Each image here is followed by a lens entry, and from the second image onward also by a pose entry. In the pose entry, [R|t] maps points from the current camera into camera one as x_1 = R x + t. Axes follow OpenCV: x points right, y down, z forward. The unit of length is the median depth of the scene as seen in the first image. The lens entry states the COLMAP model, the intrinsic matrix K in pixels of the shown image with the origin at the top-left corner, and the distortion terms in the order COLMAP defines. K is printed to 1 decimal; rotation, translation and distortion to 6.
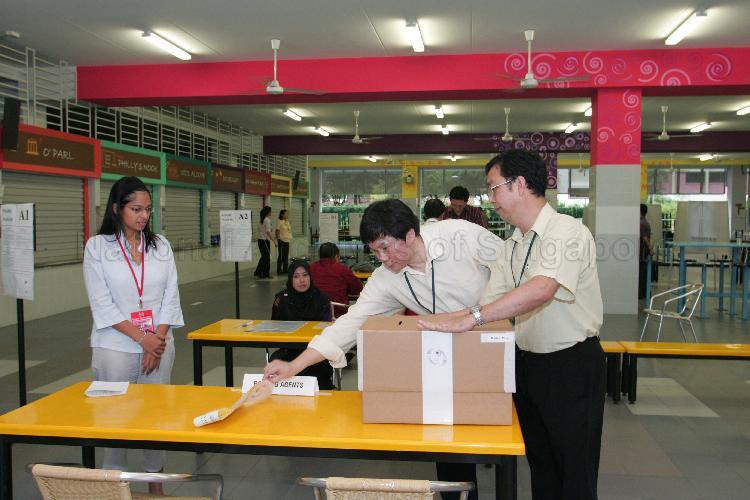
lens RADIAL K [[675.0, 0, 378.0], [0, 675.0, 223.9], [0, 0, 1]] dist [-0.010570, 0.021238]
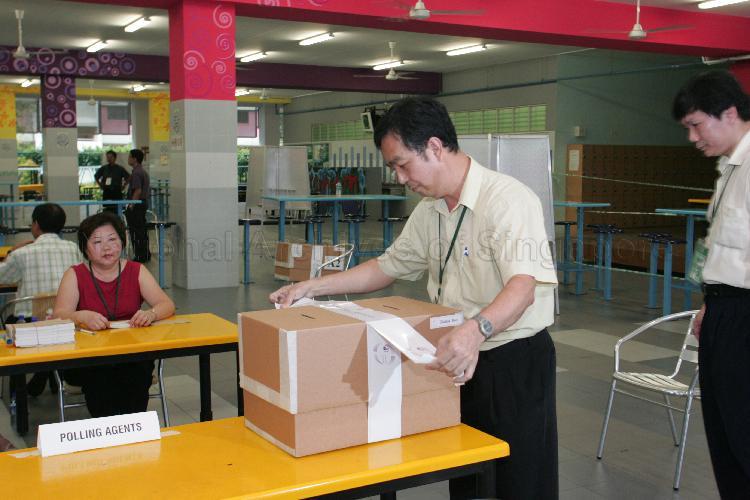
lens RADIAL K [[891.2, 0, 376.7], [0, 891.2, 247.7], [0, 0, 1]] dist [0.016776, 0.000000]
pose [[0.797471, -0.062542, 0.600108, -0.119046], [0.012566, 0.996119, 0.087115, -0.004865], [-0.603227, -0.061931, 0.795161, 0.037593]]
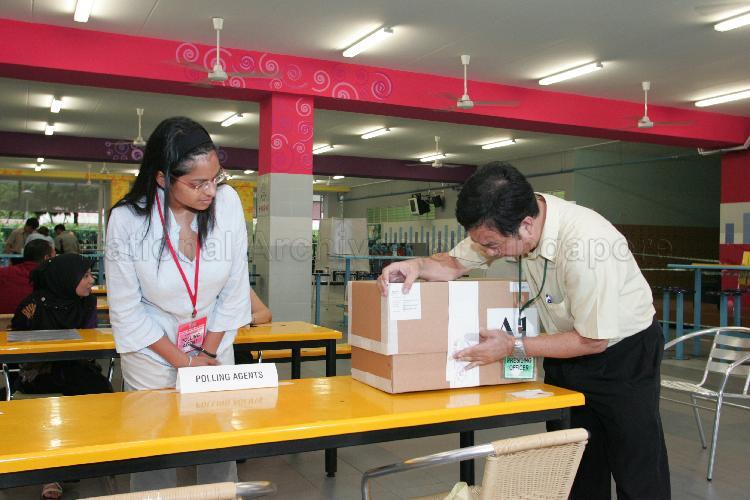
lens RADIAL K [[744.7, 0, 375.5], [0, 744.7, 246.7], [0, 0, 1]] dist [-0.020224, 0.000000]
pose [[0.829309, 0.005058, 0.558767, -0.129233], [0.001433, 0.999936, -0.011178, 0.025496], [-0.558788, 0.010071, 0.829249, 0.050598]]
